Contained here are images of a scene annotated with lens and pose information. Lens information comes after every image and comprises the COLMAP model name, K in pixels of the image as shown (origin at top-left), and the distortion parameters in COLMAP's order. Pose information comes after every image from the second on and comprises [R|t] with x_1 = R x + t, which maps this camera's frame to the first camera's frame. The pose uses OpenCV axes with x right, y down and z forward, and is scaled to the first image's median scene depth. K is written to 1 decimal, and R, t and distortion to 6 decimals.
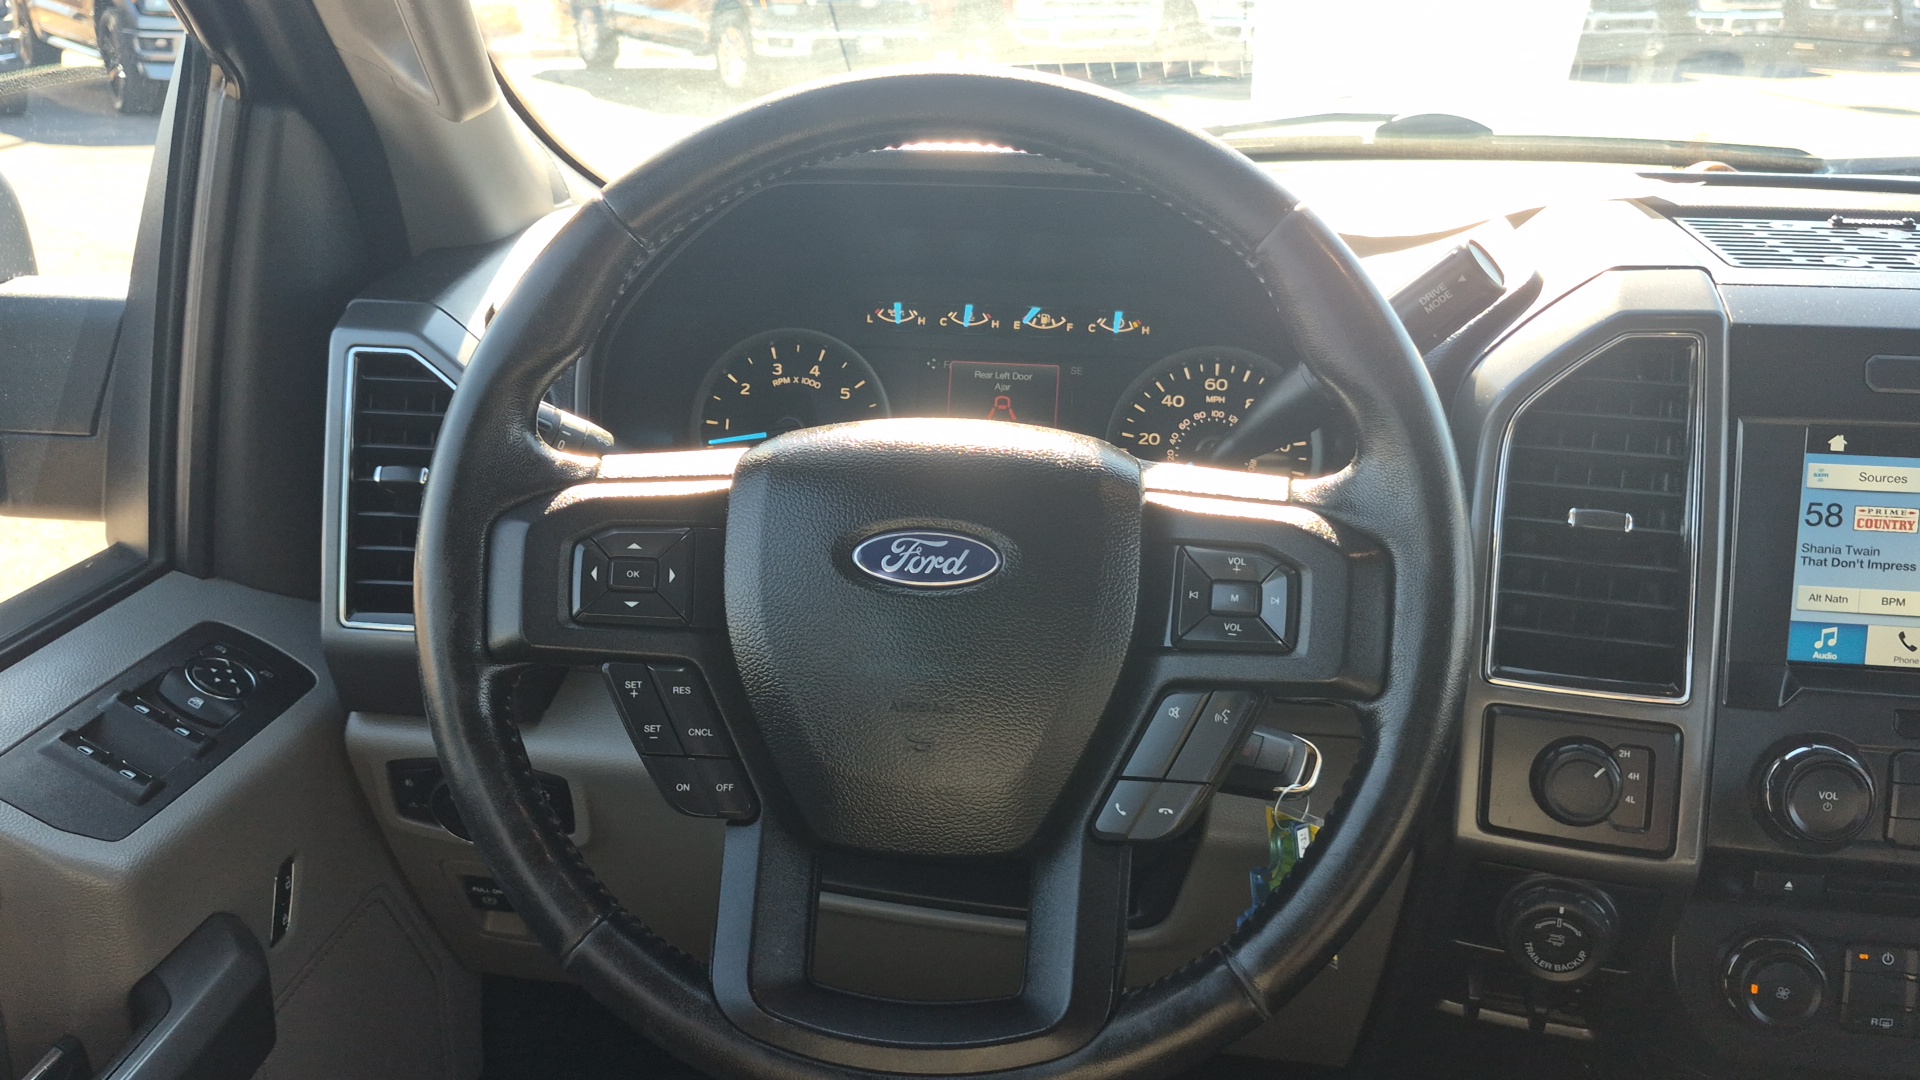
lens RADIAL K [[1684.2, 0, 948.6], [0, 1684.2, 548.6], [0, 0, 1]] dist [0.098442, -0.141362]
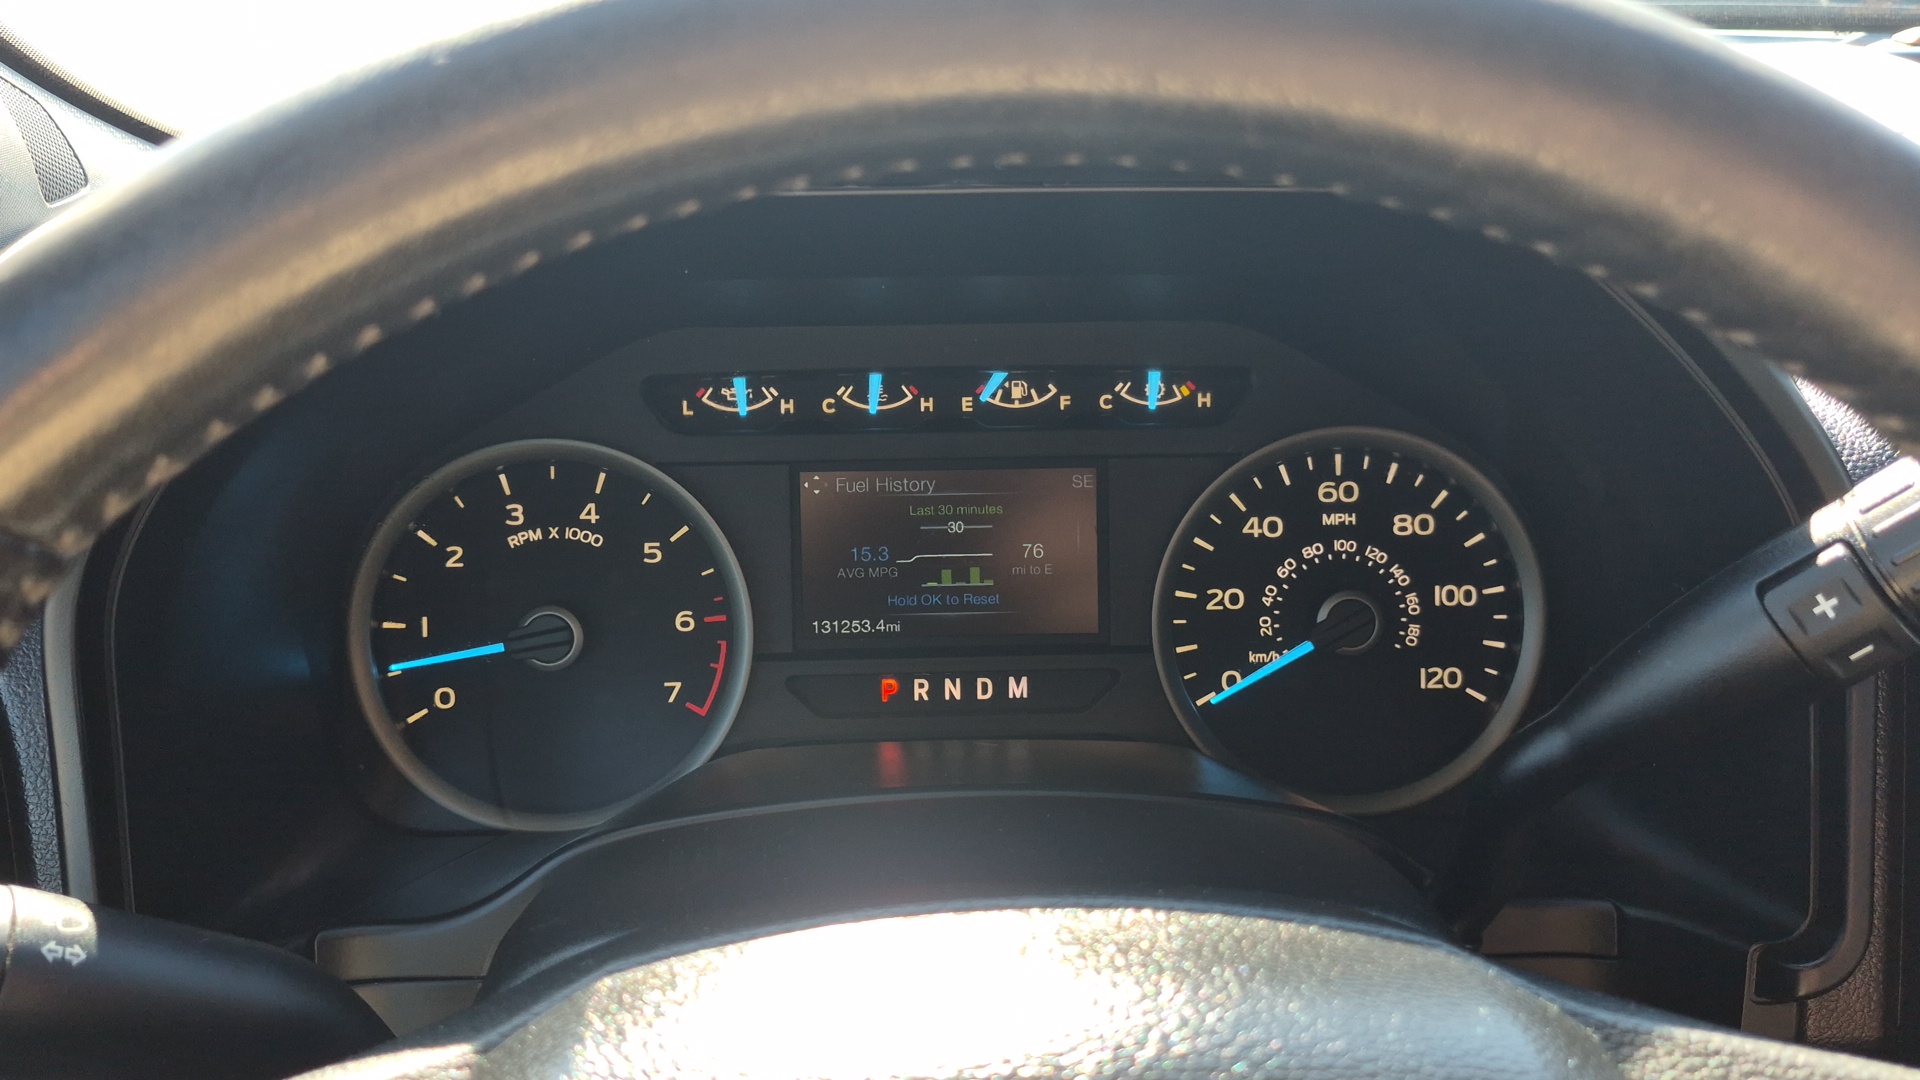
lens RADIAL K [[1684.2, 0, 938.0], [0, 1684.2, 543.6], [0, 0, 1]] dist [0.098442, -0.141362]
pose [[0.986545, -0.081973, 0.141457, -0.054115], [0.071790, 0.994546, 0.075654, -0.146153], [-0.146887, -0.064481, 0.987049, 0.530338]]
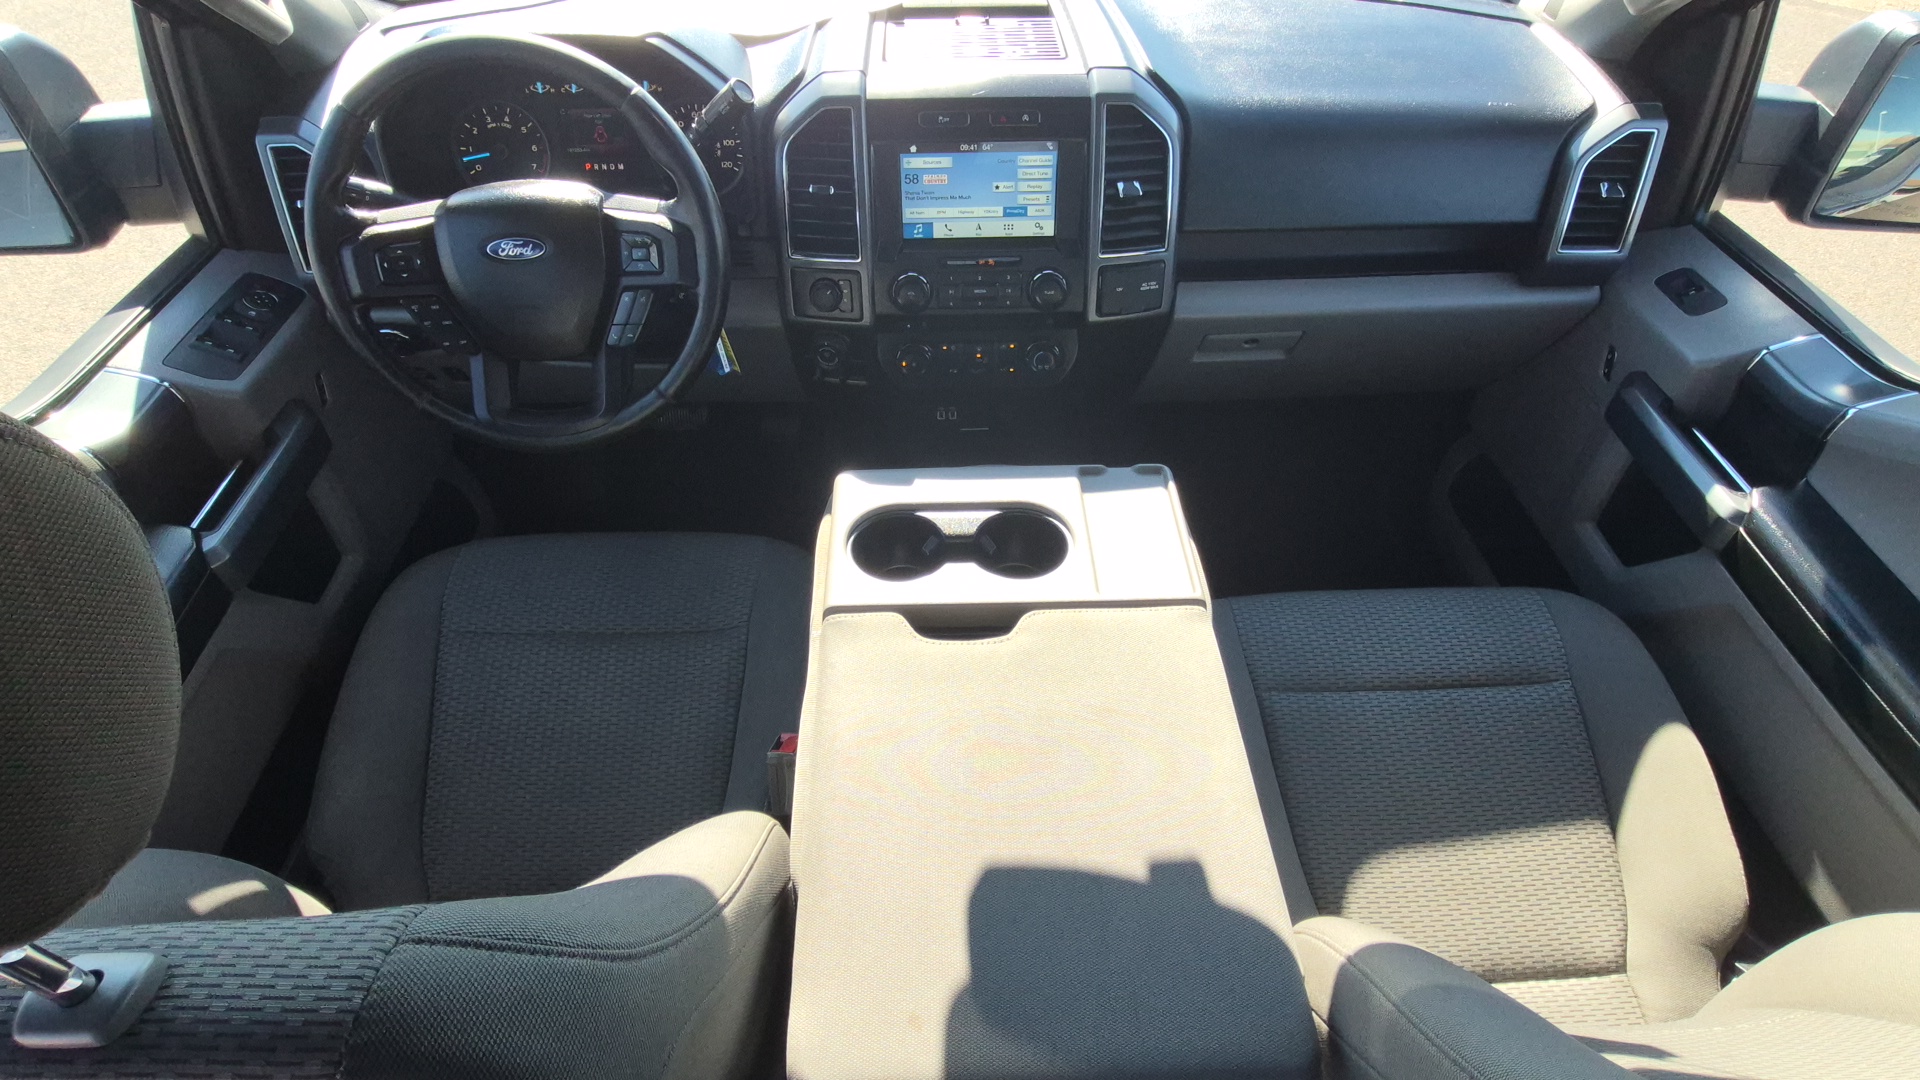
lens RADIAL K [[999.1, 0, 986.5], [0, 999.1, 530.6], [0, 0, 1]] dist [-0.005301, -0.005810]
pose [[0.984685, -0.125554, 0.120962, 0.340857], [0.061428, 0.899173, 0.433260, -0.166512], [-0.163164, -0.419194, 0.893115, -0.496193]]
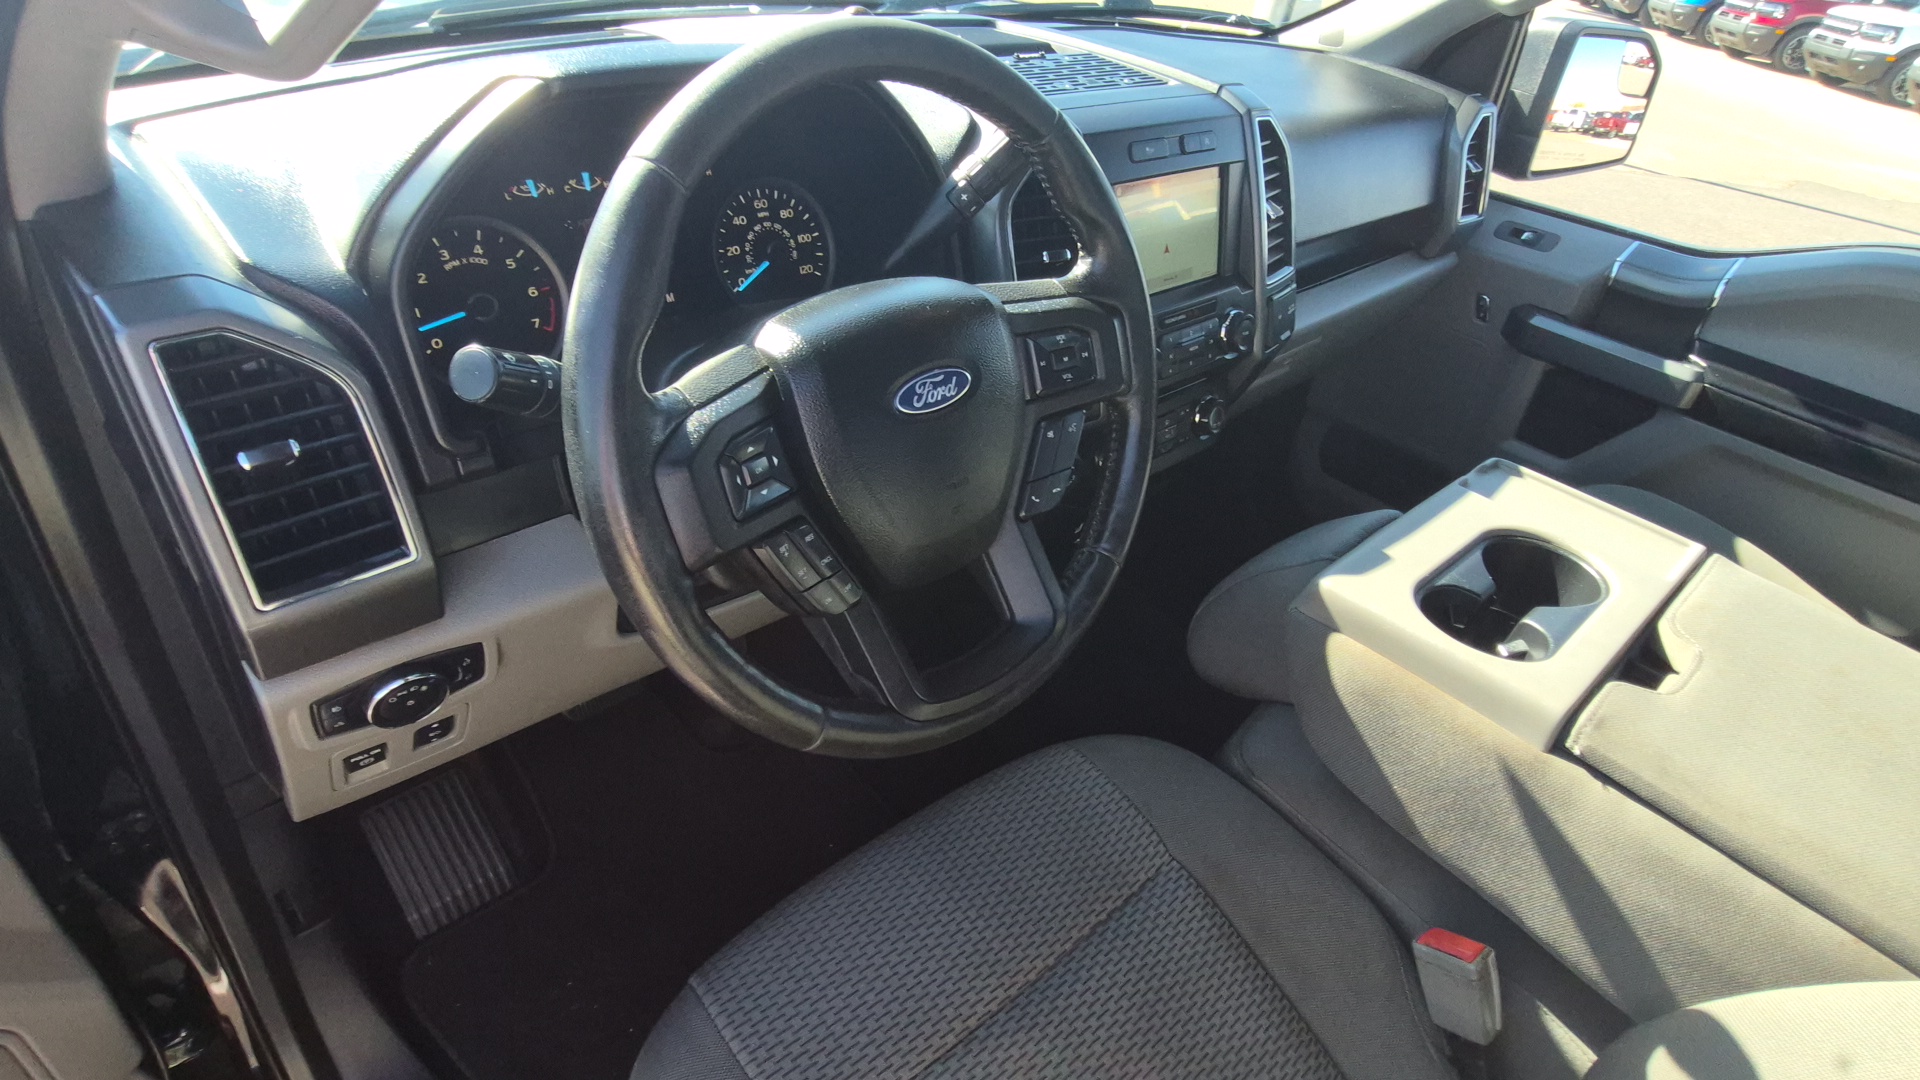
lens RADIAL K [[999.1, 0, 976.2], [0, 999.1, 537.2], [0, 0, 1]] dist [-0.005301, -0.005810]
pose [[0.632994, -0.398070, 0.663972, -0.460270], [0.163539, 0.907074, 0.387907, -0.155897], [-0.756686, -0.136958, 0.639272, 0.295769]]
